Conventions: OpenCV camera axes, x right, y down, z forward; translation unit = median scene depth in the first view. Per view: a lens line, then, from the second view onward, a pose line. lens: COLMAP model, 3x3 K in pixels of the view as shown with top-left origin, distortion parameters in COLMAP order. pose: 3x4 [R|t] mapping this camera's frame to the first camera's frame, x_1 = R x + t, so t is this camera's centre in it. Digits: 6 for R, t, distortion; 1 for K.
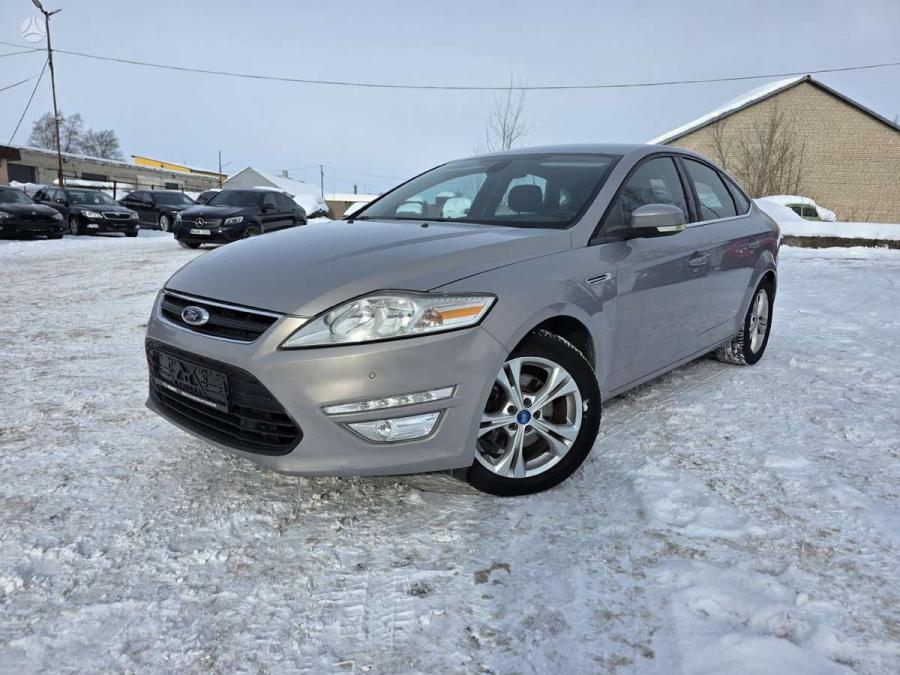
lens RADIAL K [[606.6, 0, 445.7], [0, 606.6, 340.5], [0, 0, 1]] dist [0.051350, -0.045645]
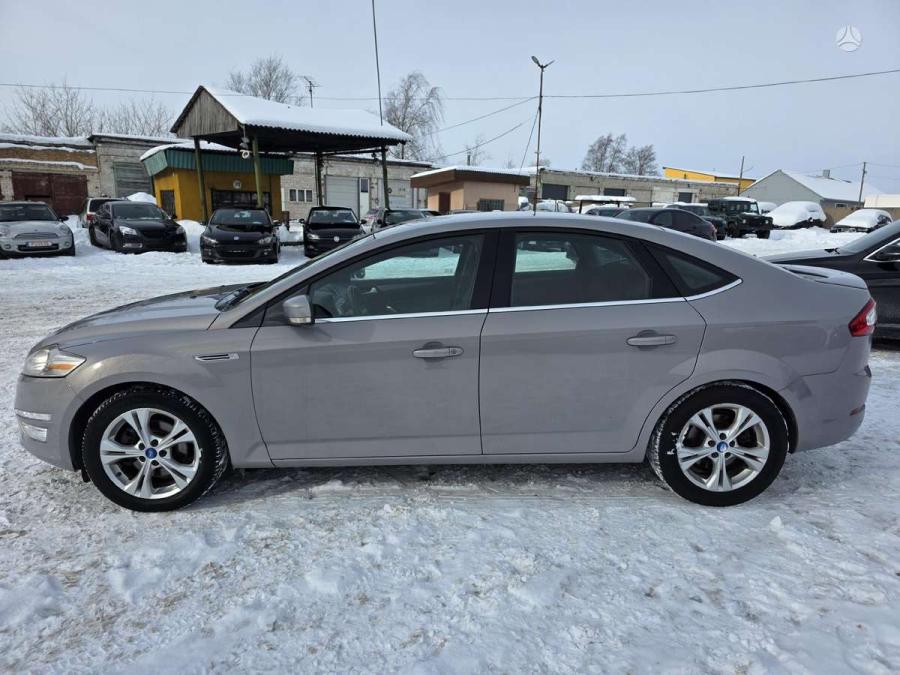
lens RADIAL K [[606.6, 0, 453.5], [0, 606.6, 335.8], [0, 0, 1]] dist [0.051350, -0.045645]
pose [[0.675802, 0.134018, -0.724797, 1.538765], [-0.143004, 0.988487, 0.049438, -0.289709], [0.723078, 0.070239, 0.687187, 0.559837]]
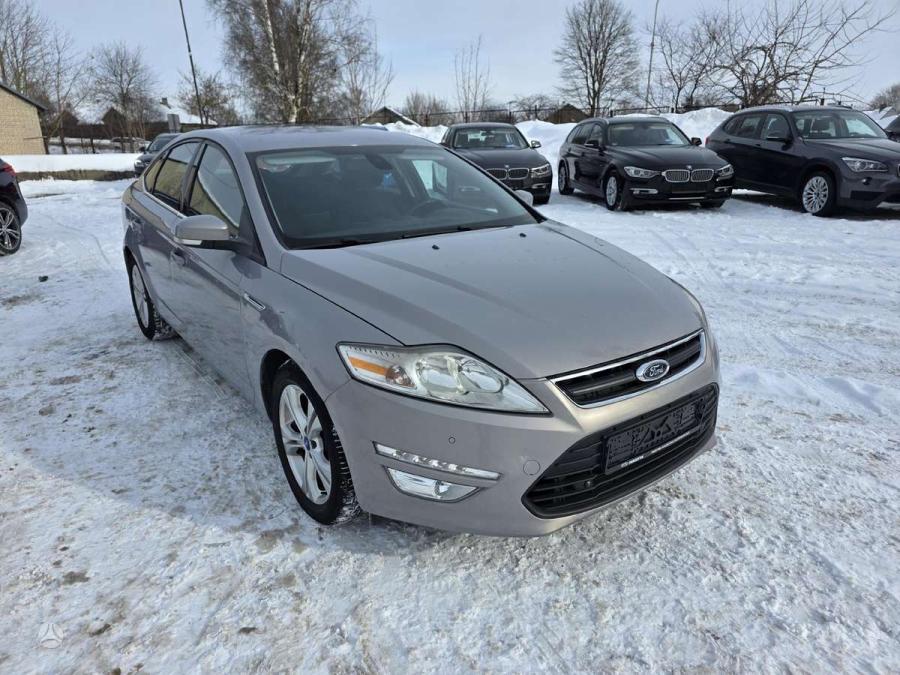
lens RADIAL K [[606.6, 0, 455.7], [0, 606.6, 343.1], [0, 0, 1]] dist [0.051350, -0.045645]
pose [[0.203422, -0.336173, 0.919569, -1.252016], [0.213764, 0.931798, 0.293356, -0.398345], [-0.955471, 0.136896, 0.261410, 0.971460]]
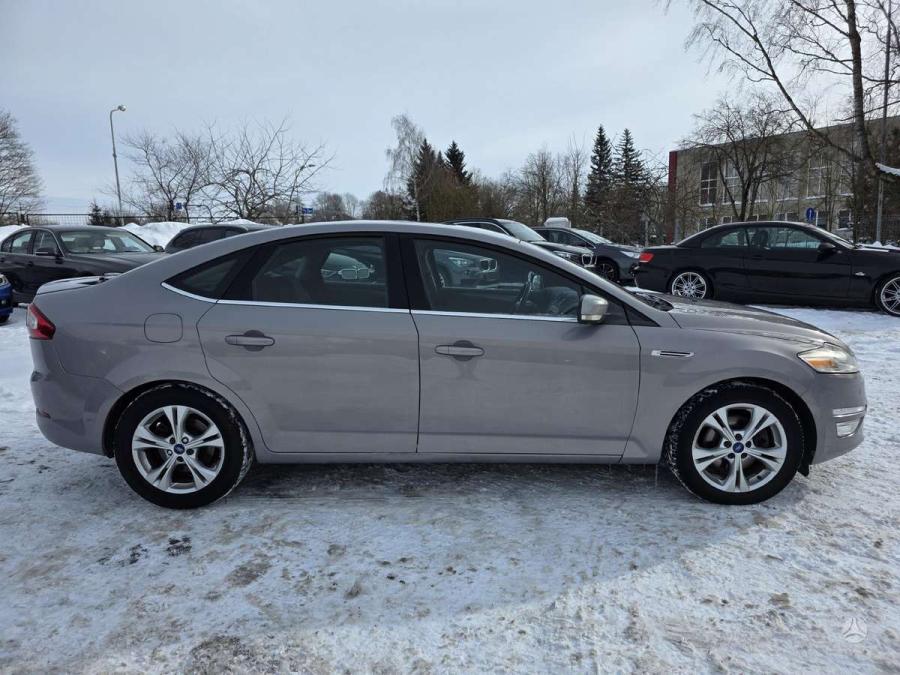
lens RADIAL K [[606.6, 0, 457.0], [0, 606.6, 340.2], [0, 0, 1]] dist [0.051350, -0.045645]
pose [[-0.650412, -0.135394, 0.747417, -0.994947], [0.153684, 0.940178, 0.304050, -0.726324], [-0.743872, 0.312624, -0.590695, 2.690428]]
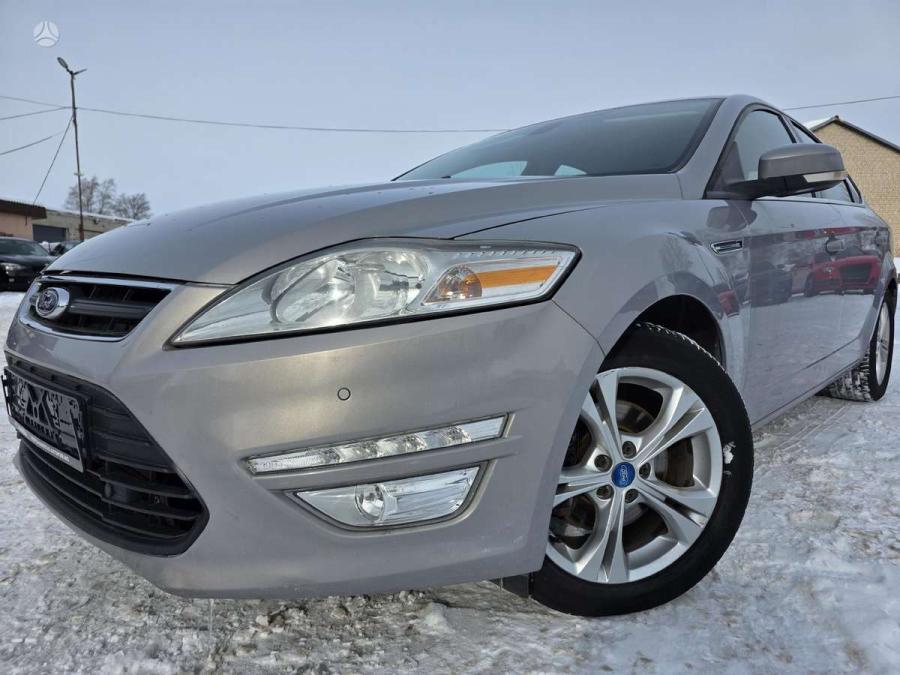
lens RADIAL K [[606.6, 0, 446.1], [0, 606.6, 343.6], [0, 0, 1]] dist [0.051350, -0.045645]
pose [[0.999113, -0.017372, -0.038352, -0.013642], [0.014137, 0.996445, -0.083046, 0.048176], [0.039659, 0.082431, 0.995807, 0.407990]]
